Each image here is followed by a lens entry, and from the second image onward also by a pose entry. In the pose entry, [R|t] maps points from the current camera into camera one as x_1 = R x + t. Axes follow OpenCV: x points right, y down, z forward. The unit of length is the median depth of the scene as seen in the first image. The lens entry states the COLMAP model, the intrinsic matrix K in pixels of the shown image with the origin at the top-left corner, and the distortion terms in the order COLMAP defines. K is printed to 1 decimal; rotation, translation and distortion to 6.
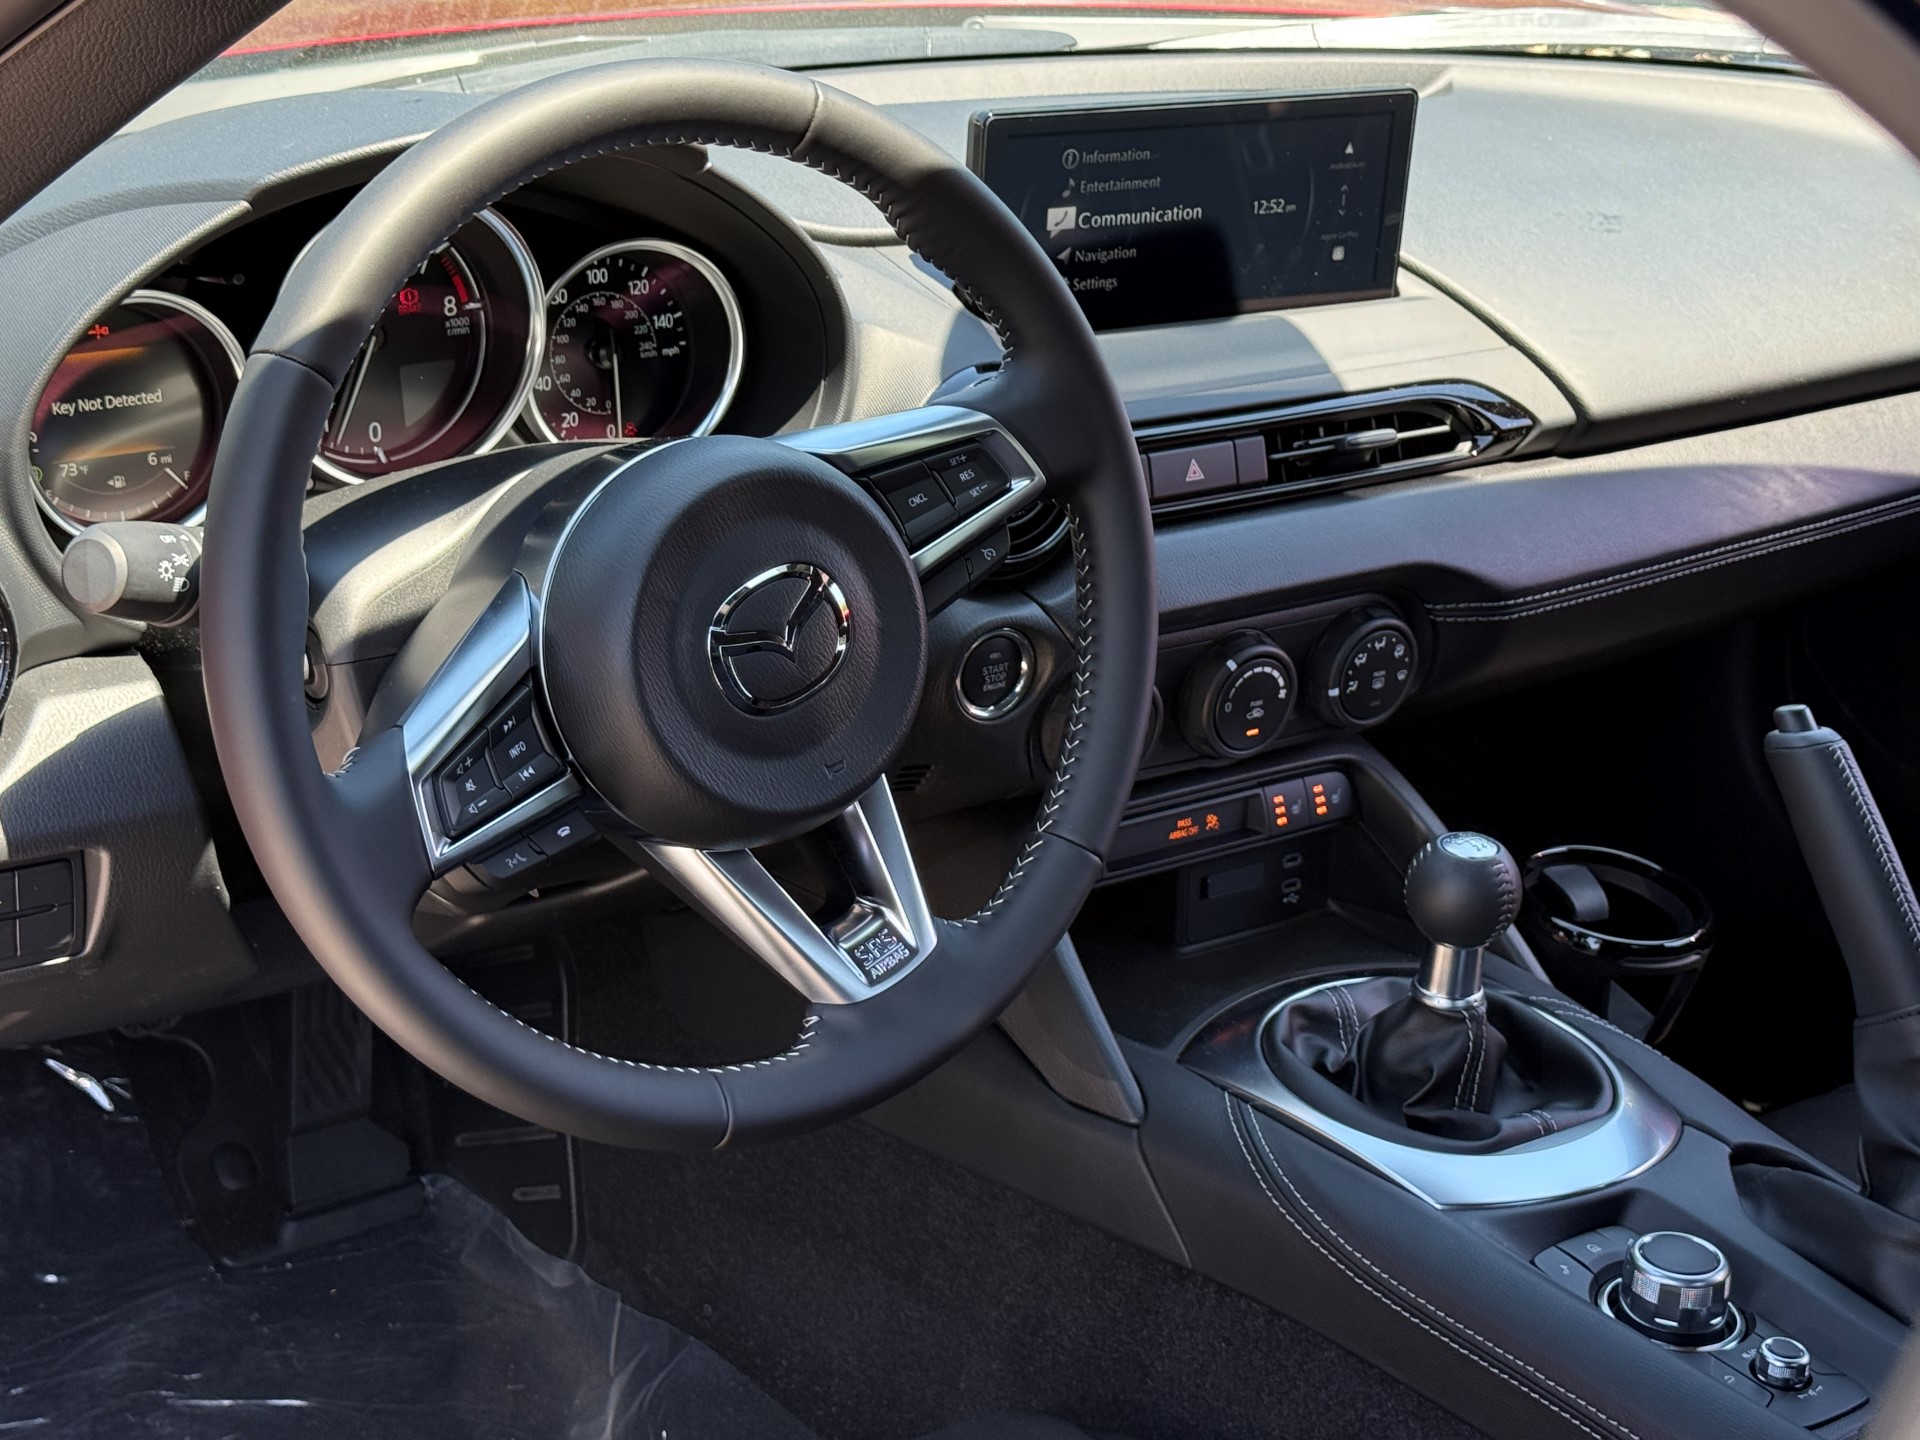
lens RADIAL K [[3068.7, 0, 959.7], [0, 3068.7, 722.6], [0, 0, 1]] dist [0.130854, 0.000000]
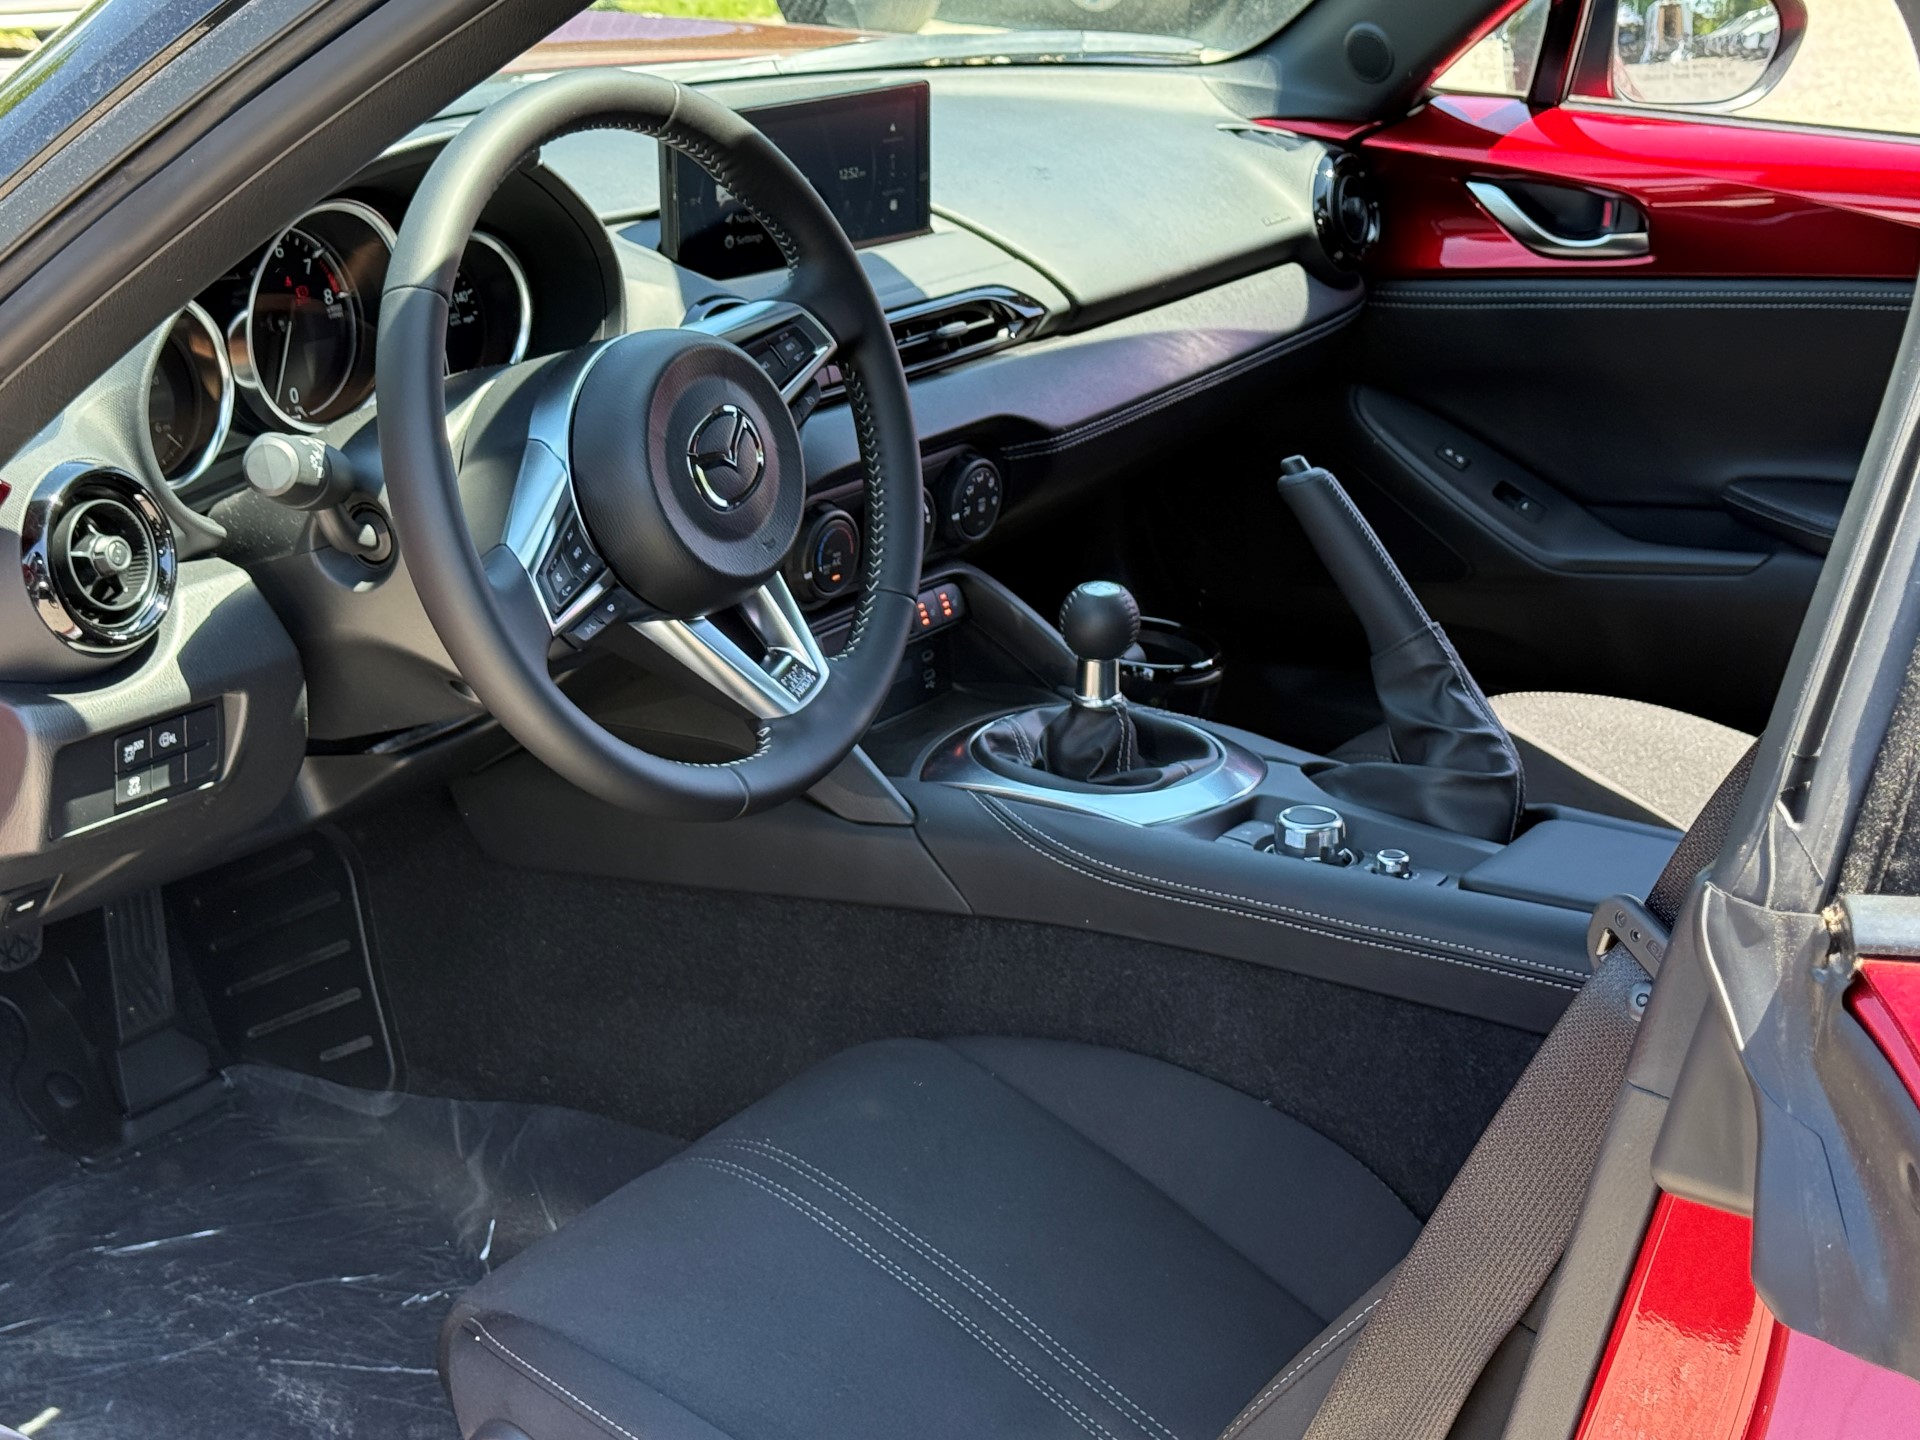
lens RADIAL K [[3068.7, 0, 958.2], [0, 3068.7, 714.6], [0, 0, 1]] dist [0.130854, 0.000000]
pose [[0.940357, -0.162191, 0.299037, -0.314027], [0.174617, 0.984520, -0.015123, 0.102120], [-0.291955, 0.066438, 0.954122, -0.314070]]
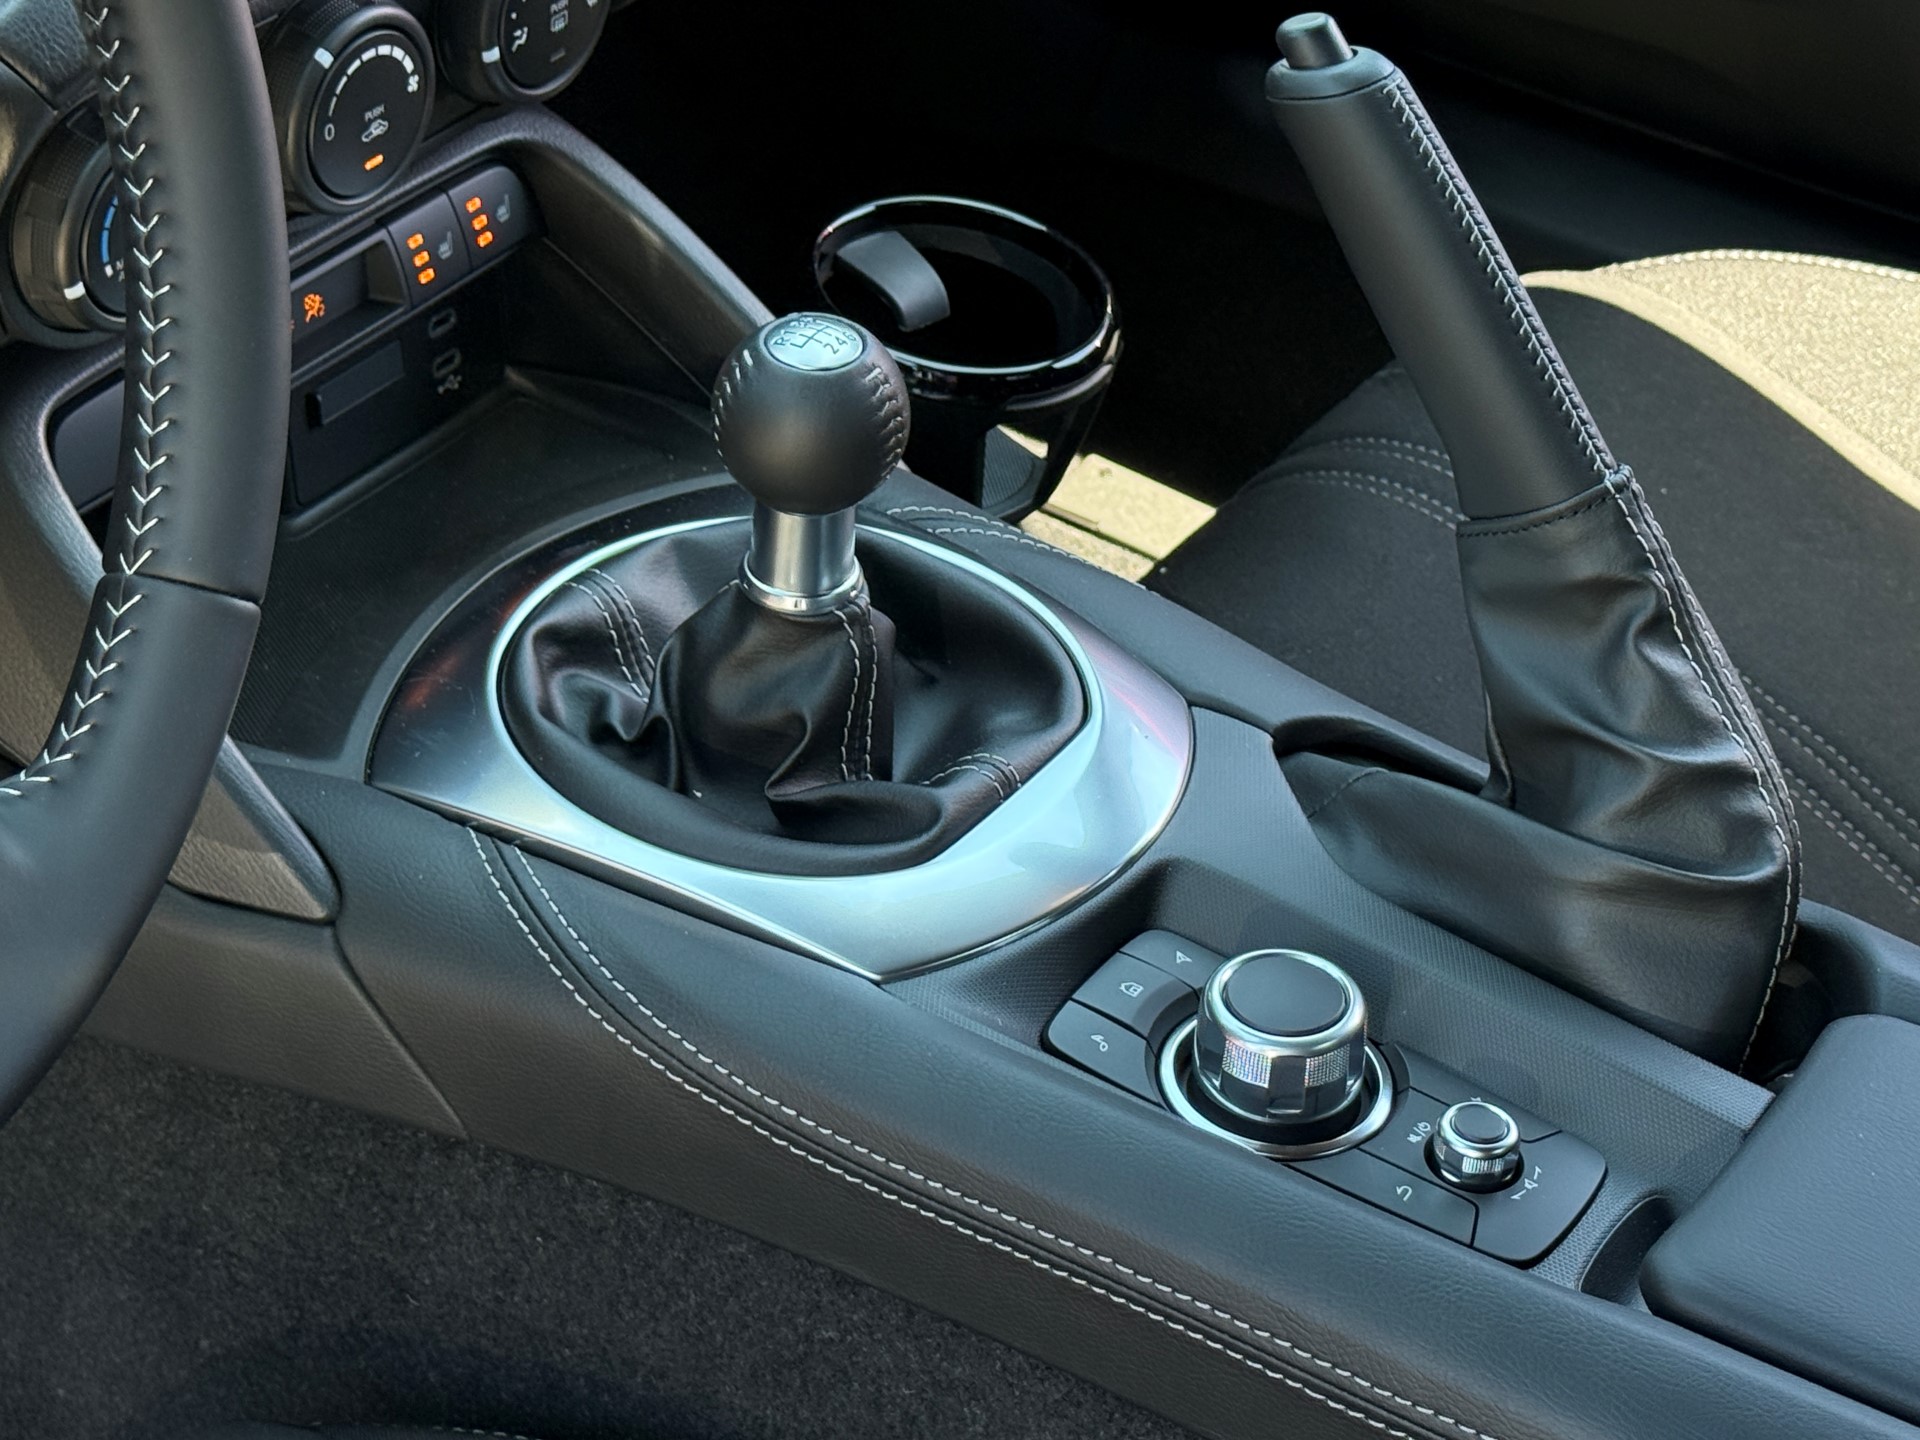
lens RADIAL K [[4029.4, 0, 985.0], [0, 4029.4, 691.9], [0, 0, 1]] dist [0.106288, 0.000000]
pose [[0.935463, -0.209779, 0.284433, -0.031627], [0.127073, 0.950611, 0.283181, -0.102351], [-0.329791, -0.228762, 0.915918, 0.269008]]
